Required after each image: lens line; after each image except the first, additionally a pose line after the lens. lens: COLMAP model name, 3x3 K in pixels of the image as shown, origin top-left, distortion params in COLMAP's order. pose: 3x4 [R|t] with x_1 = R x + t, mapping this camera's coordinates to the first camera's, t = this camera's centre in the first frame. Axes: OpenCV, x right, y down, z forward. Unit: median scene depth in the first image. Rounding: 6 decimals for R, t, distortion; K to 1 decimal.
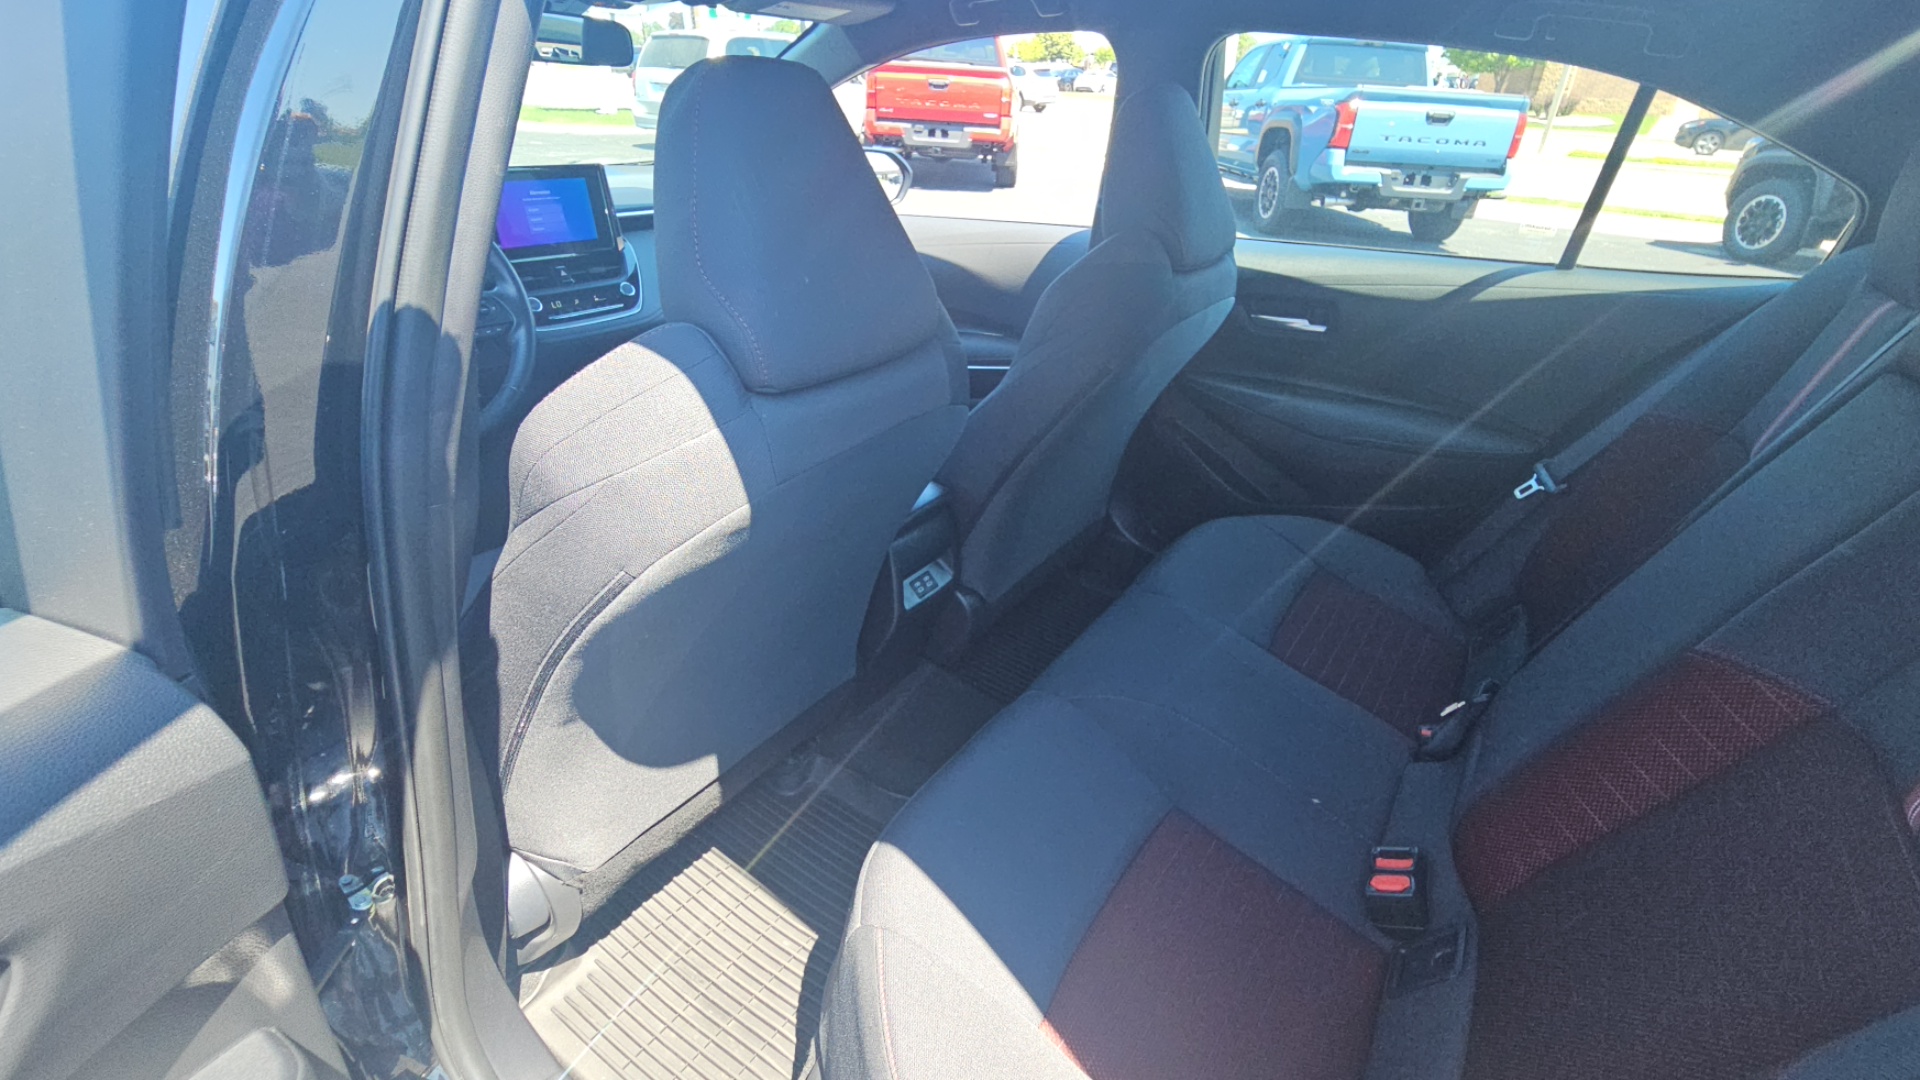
lens RADIAL K [[869.7, 0, 981.2], [0, 869.7, 541.4], [0, 0, 1]] dist [0.022858, -0.011856]
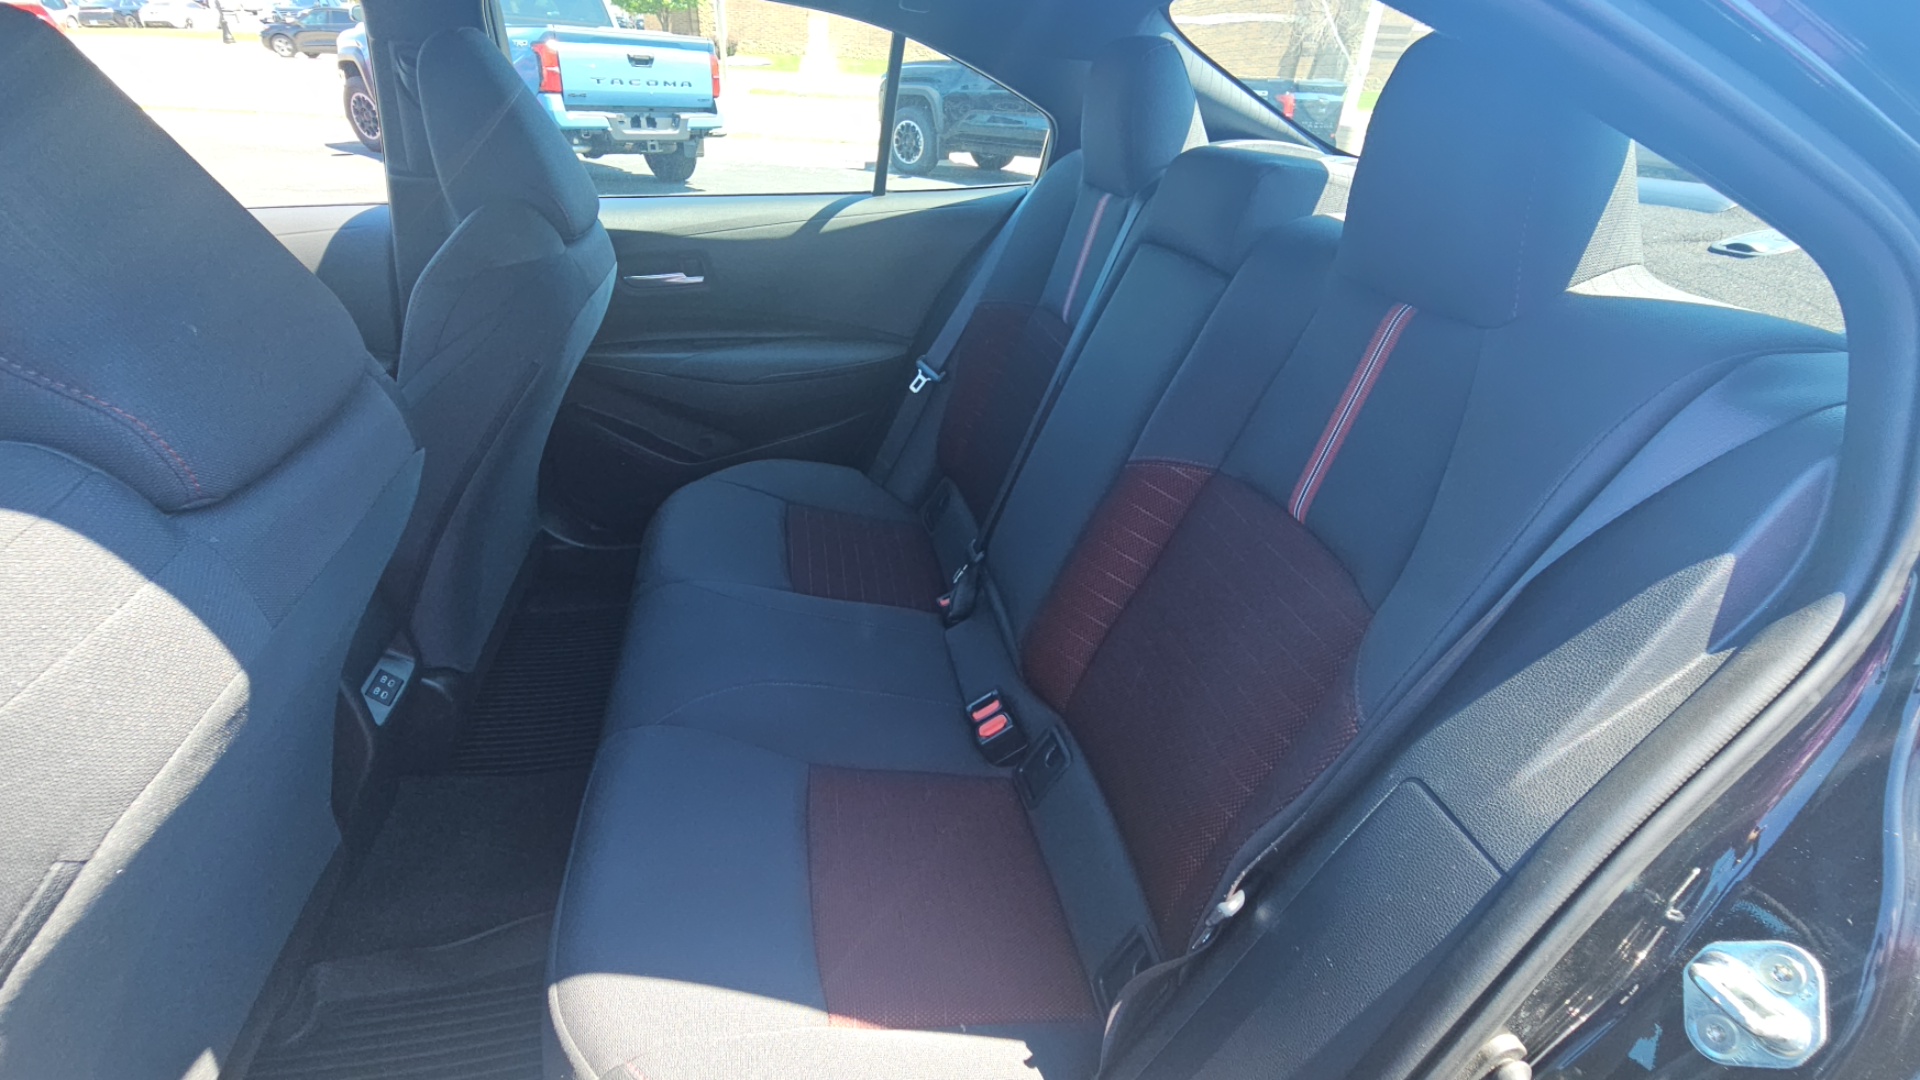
lens RADIAL K [[871.9, 0, 986.1], [0, 871.9, 543.7], [0, 0, 1]] dist [-0.000598, -0.001238]
pose [[0.700108, -0.355398, 0.619307, -0.109004], [0.318957, 0.931648, 0.174067, -0.029454], [-0.638839, 0.075667, 0.765610, 0.044469]]
